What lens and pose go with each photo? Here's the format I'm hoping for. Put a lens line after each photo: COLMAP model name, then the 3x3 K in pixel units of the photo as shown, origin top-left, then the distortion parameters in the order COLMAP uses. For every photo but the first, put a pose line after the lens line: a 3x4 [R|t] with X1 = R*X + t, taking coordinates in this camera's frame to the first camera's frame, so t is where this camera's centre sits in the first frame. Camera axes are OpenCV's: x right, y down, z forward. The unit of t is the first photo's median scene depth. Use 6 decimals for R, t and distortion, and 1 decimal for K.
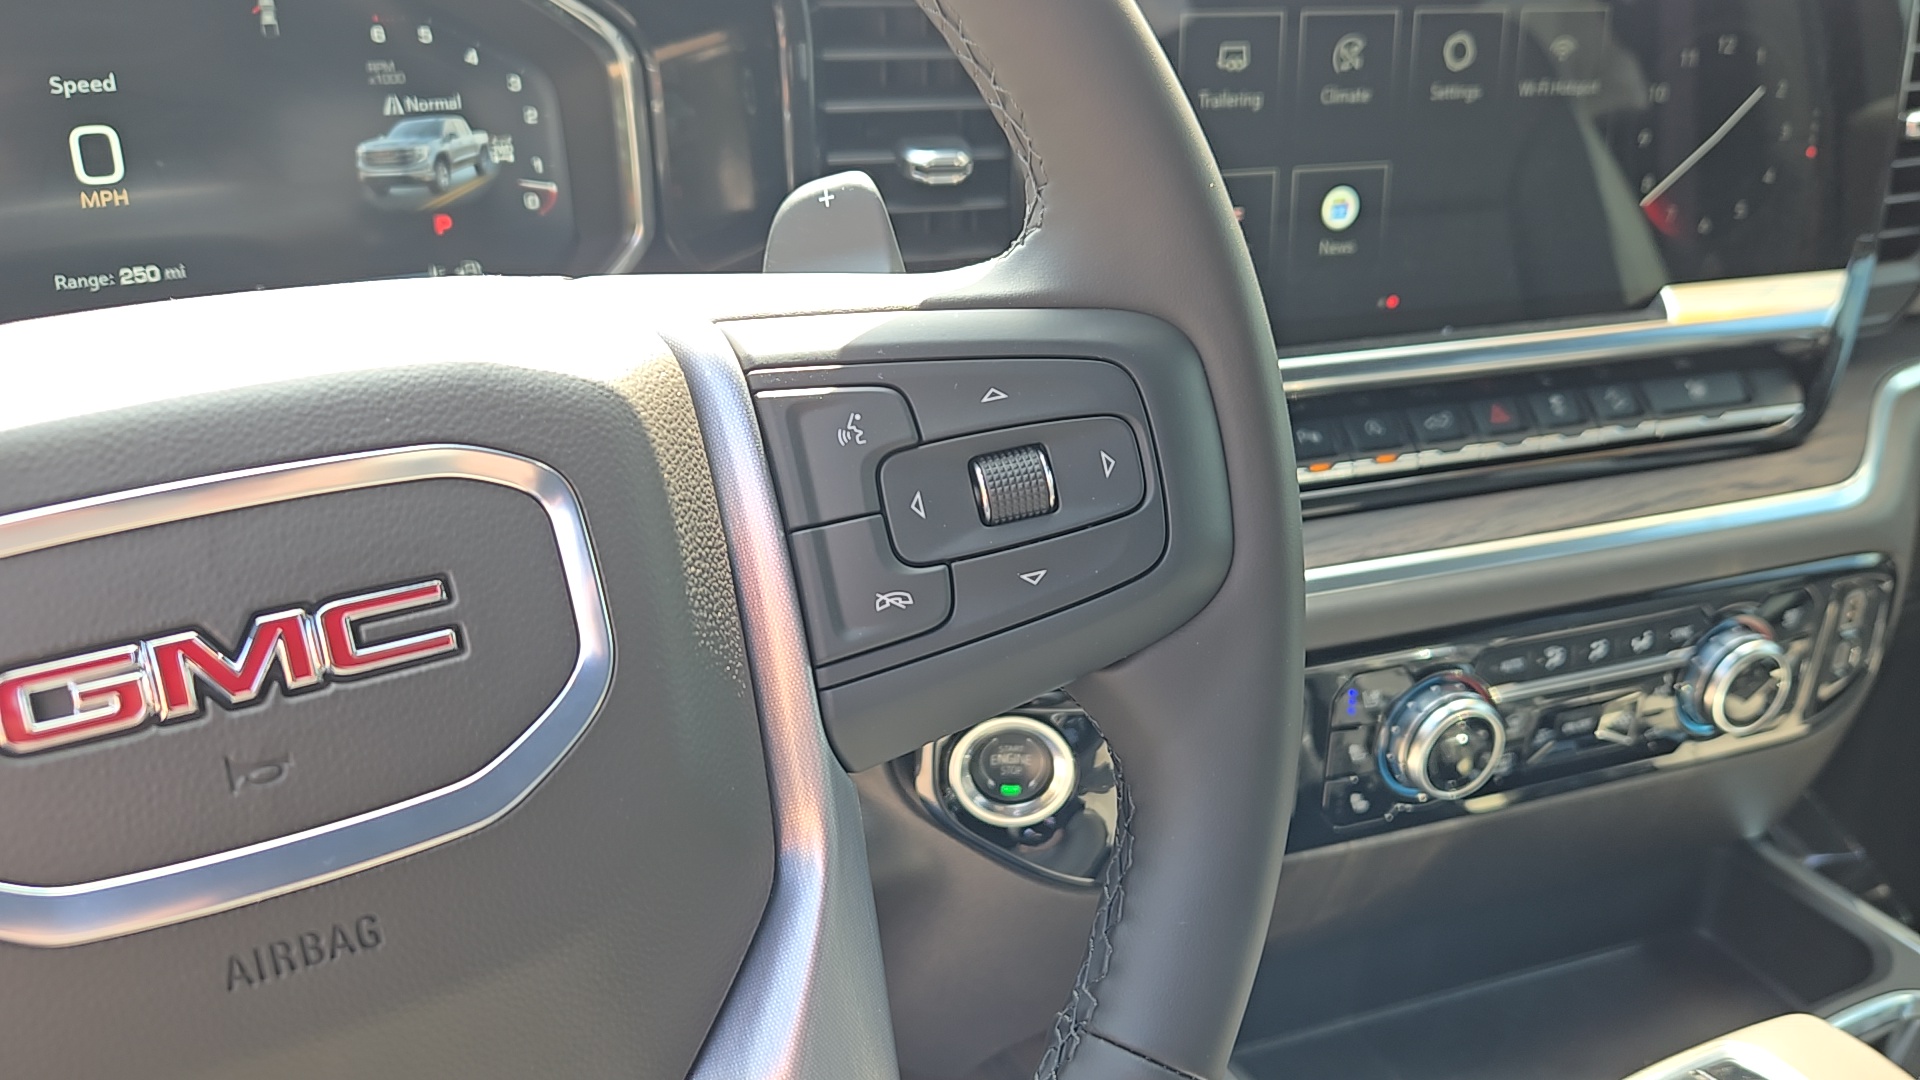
lens RADIAL K [[1603.8, 0, 937.9], [0, 1603.8, 535.1], [0, 0, 1]] dist [0.011388, -0.005614]
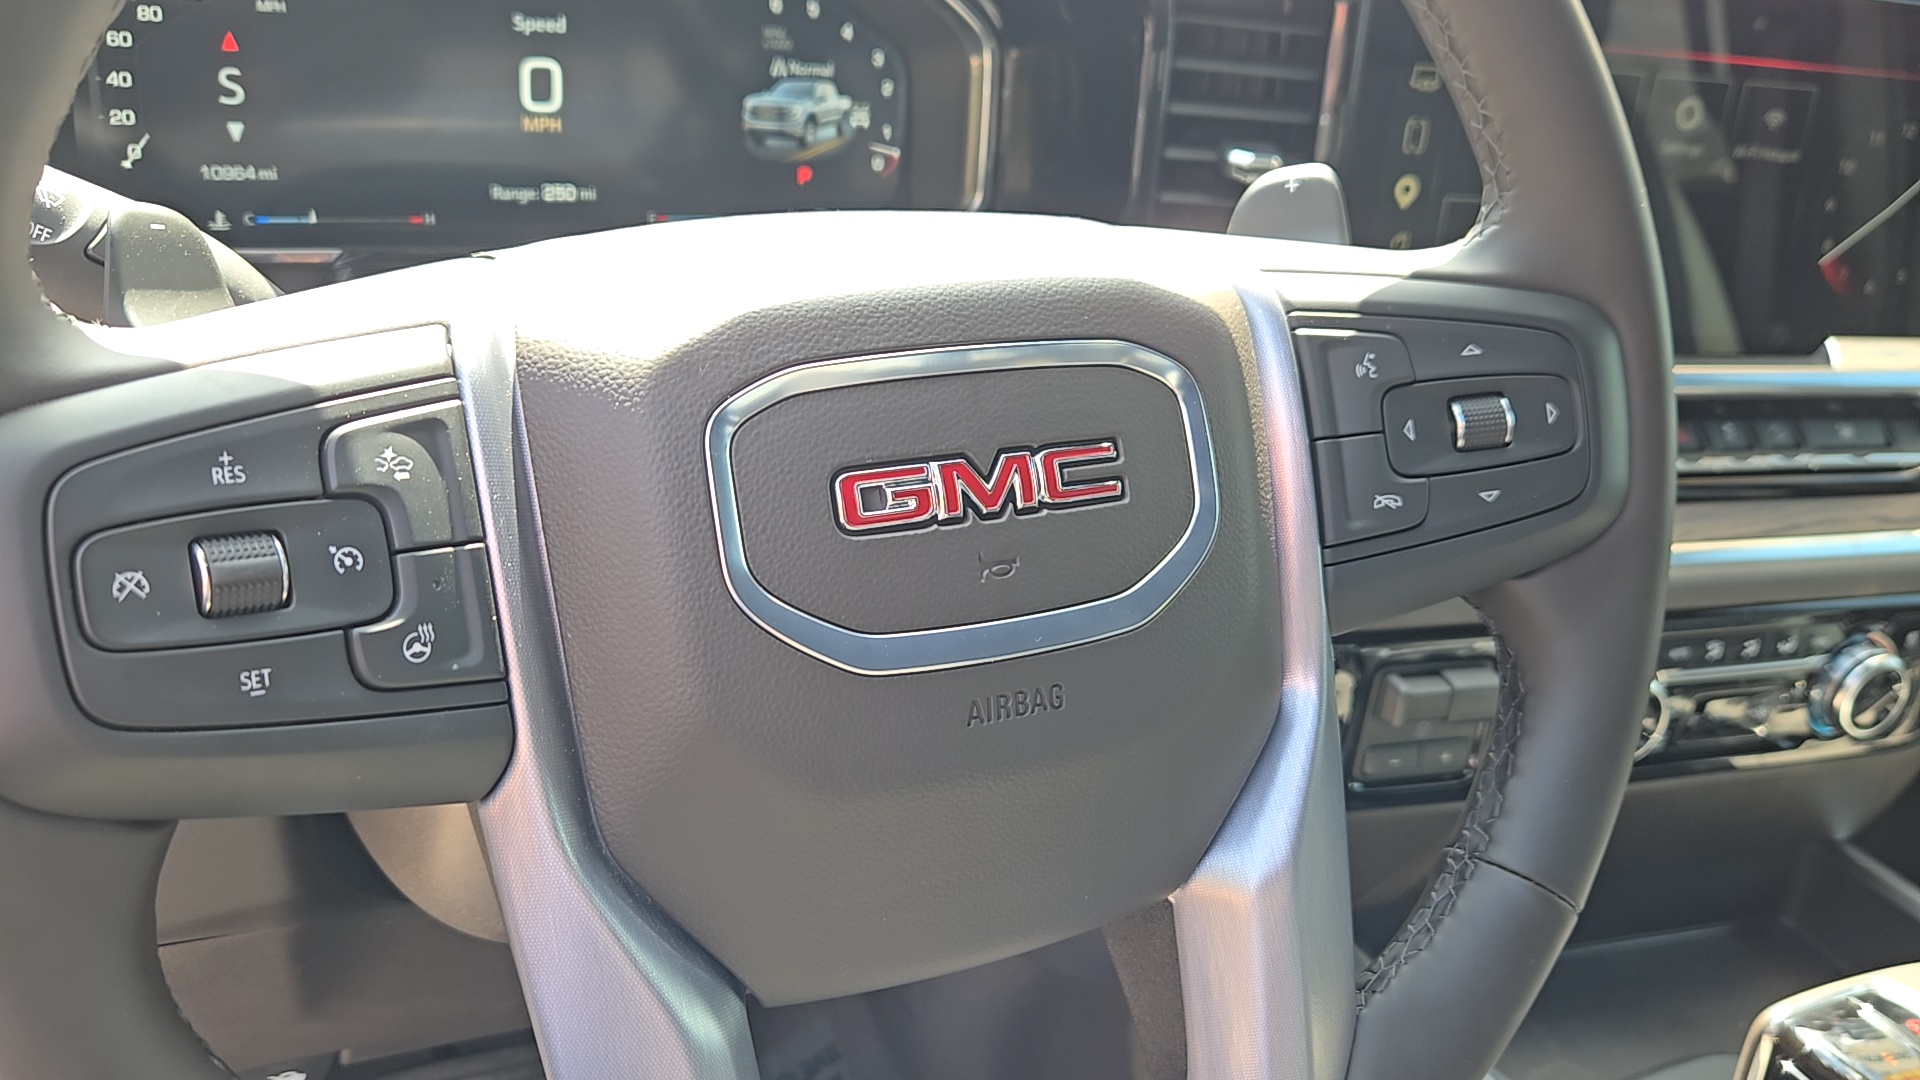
lens RADIAL K [[1603.8, 0, 952.8], [0, 1603.8, 533.0], [0, 0, 1]] dist [0.011388, -0.005614]
pose [[0.995247, 0.094809, 0.022254, -0.211557], [-0.094748, 0.995494, -0.003802, 0.054878], [-0.022514, 0.001675, 0.999745, -0.144490]]
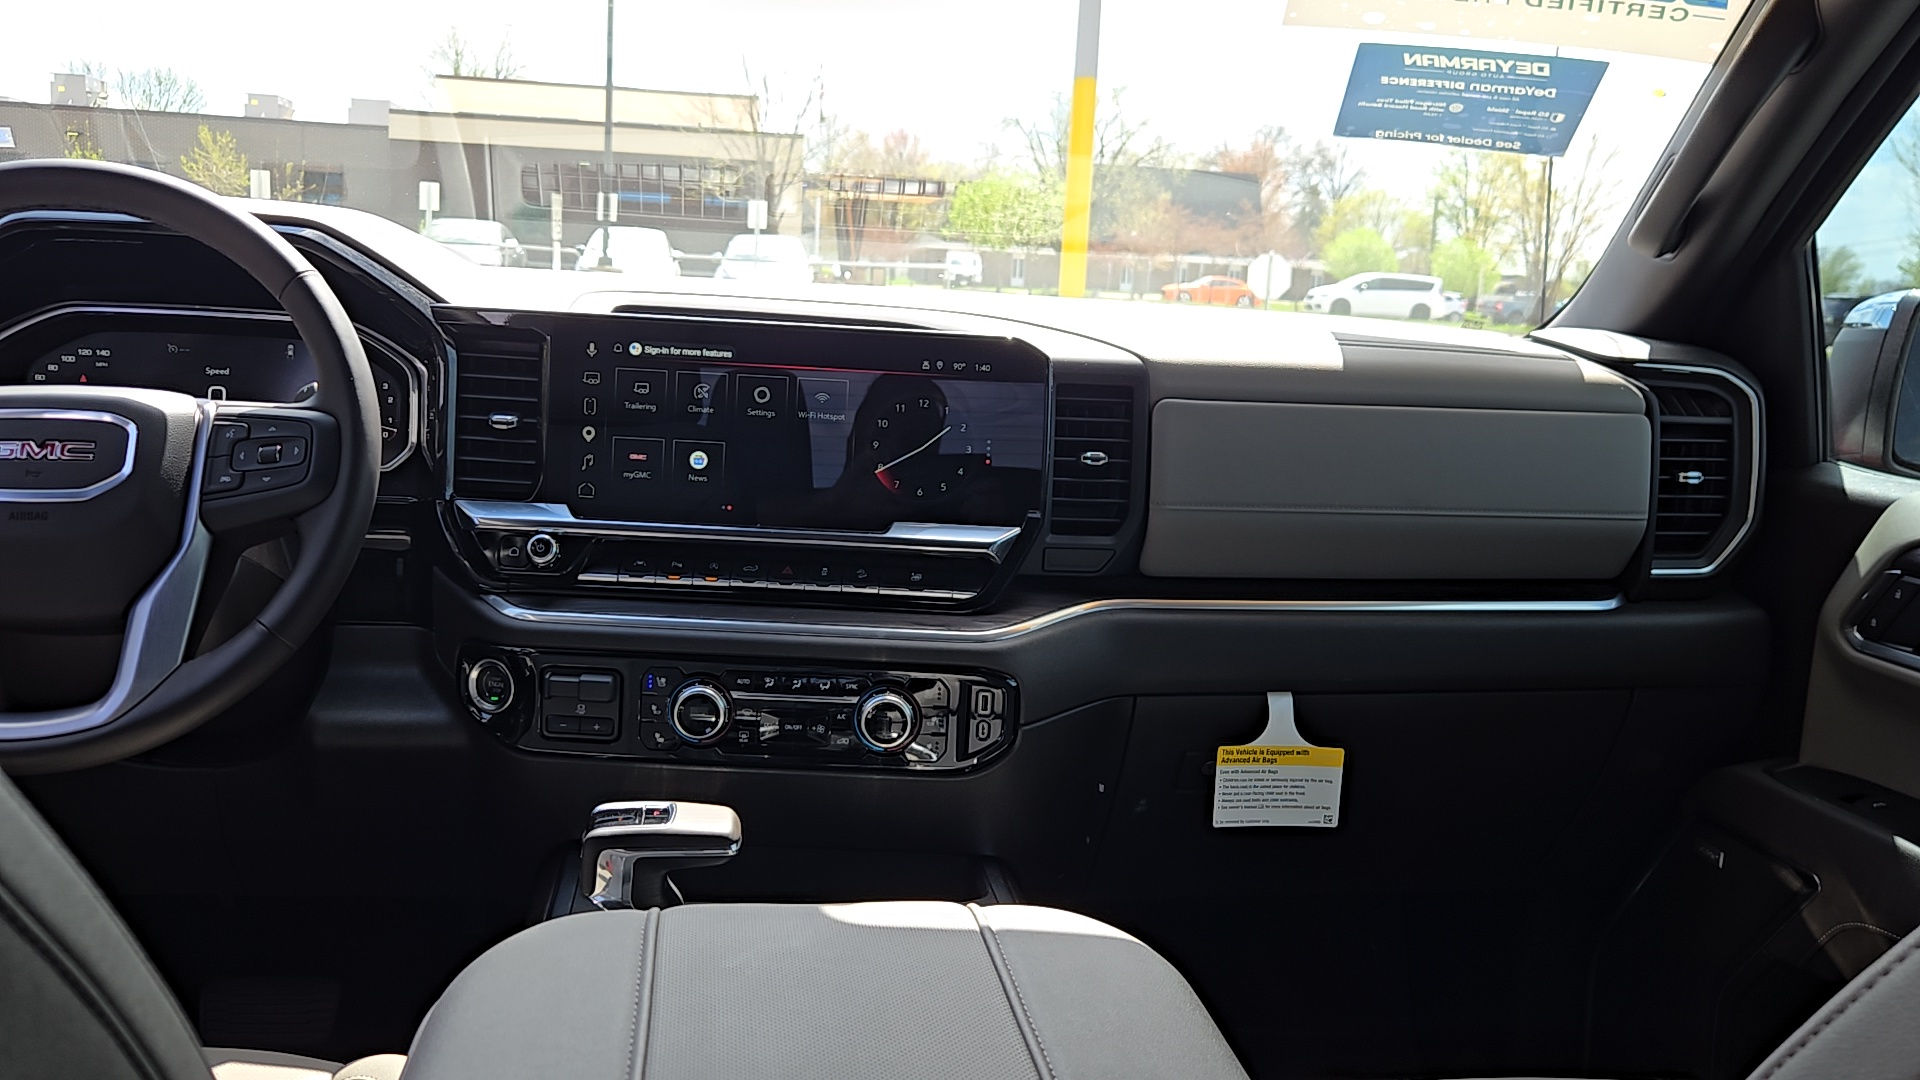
lens RADIAL K [[1603.8, 0, 952.9], [0, 1603.8, 531.4], [0, 0, 1]] dist [0.011388, -0.005614]
pose [[0.938284, 0.075017, -0.337632, 1.406244], [-0.169289, 0.950876, -0.259184, 0.418146], [0.301603, 0.300346, 0.904891, -0.880102]]
